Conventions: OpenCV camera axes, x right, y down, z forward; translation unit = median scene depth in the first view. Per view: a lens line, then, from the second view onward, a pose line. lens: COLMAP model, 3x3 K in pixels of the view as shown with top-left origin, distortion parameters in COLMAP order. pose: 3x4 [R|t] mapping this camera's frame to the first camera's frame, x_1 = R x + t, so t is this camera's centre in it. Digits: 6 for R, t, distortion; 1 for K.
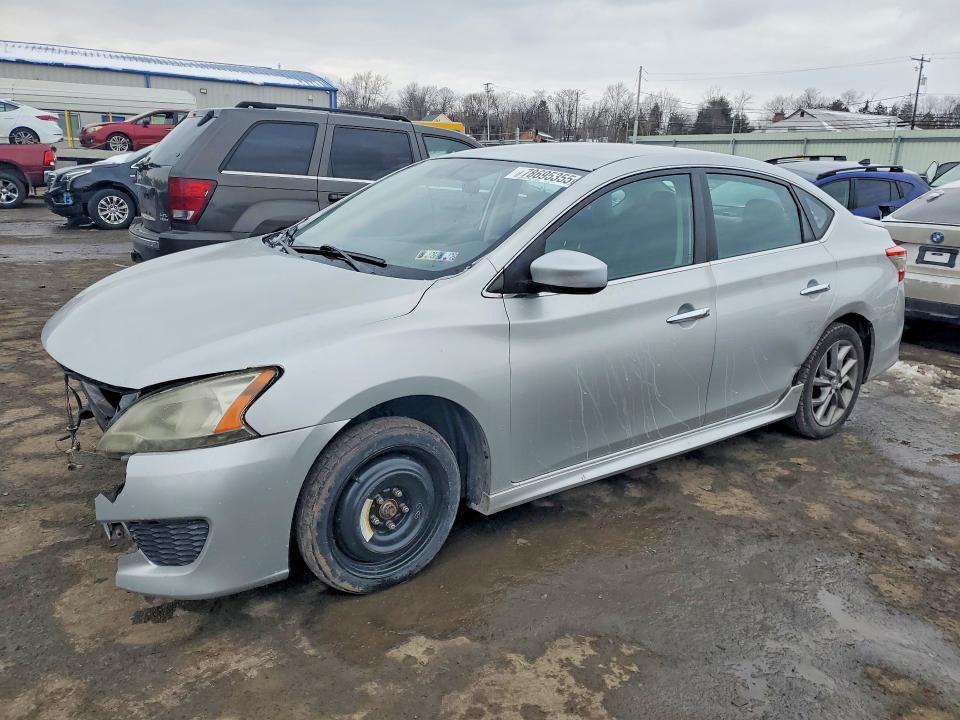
lens RADIAL K [[737.8, 0, 484.6], [0, 737.8, 361.2], [0, 0, 1]] dist [0.005340, 0.014539]
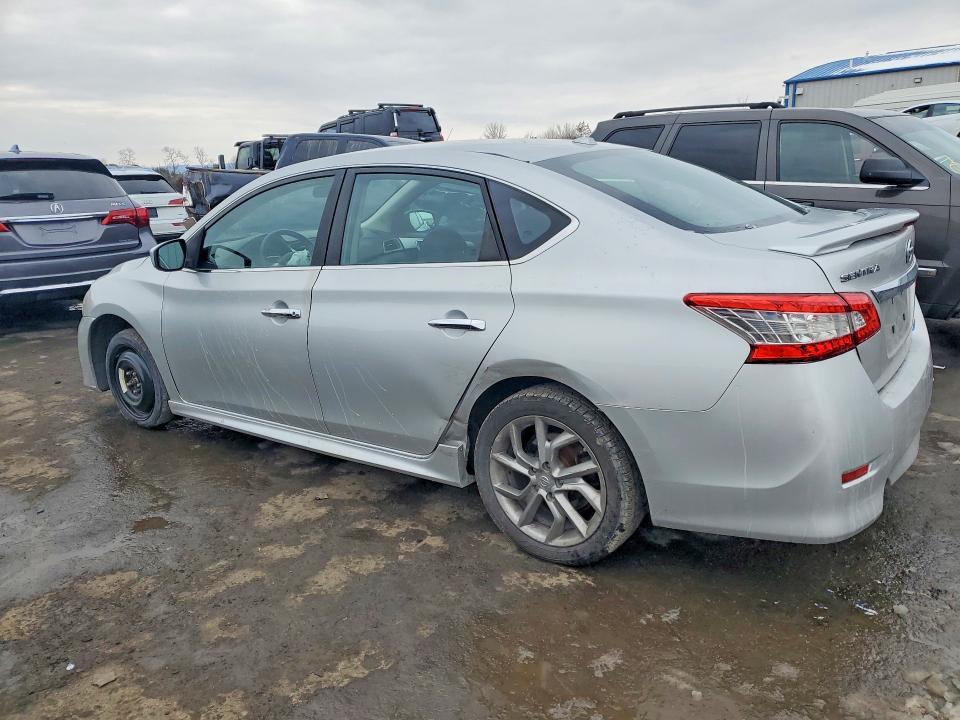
lens RADIAL K [[737.8, 0, 482.2], [0, 737.8, 358.2], [0, 0, 1]] dist [0.005340, 0.014539]
pose [[0.299412, 0.197199, -0.933523, 1.339565], [-0.203154, 0.969149, 0.139566, -0.200143], [0.932245, 0.147861, 0.330236, 0.920437]]
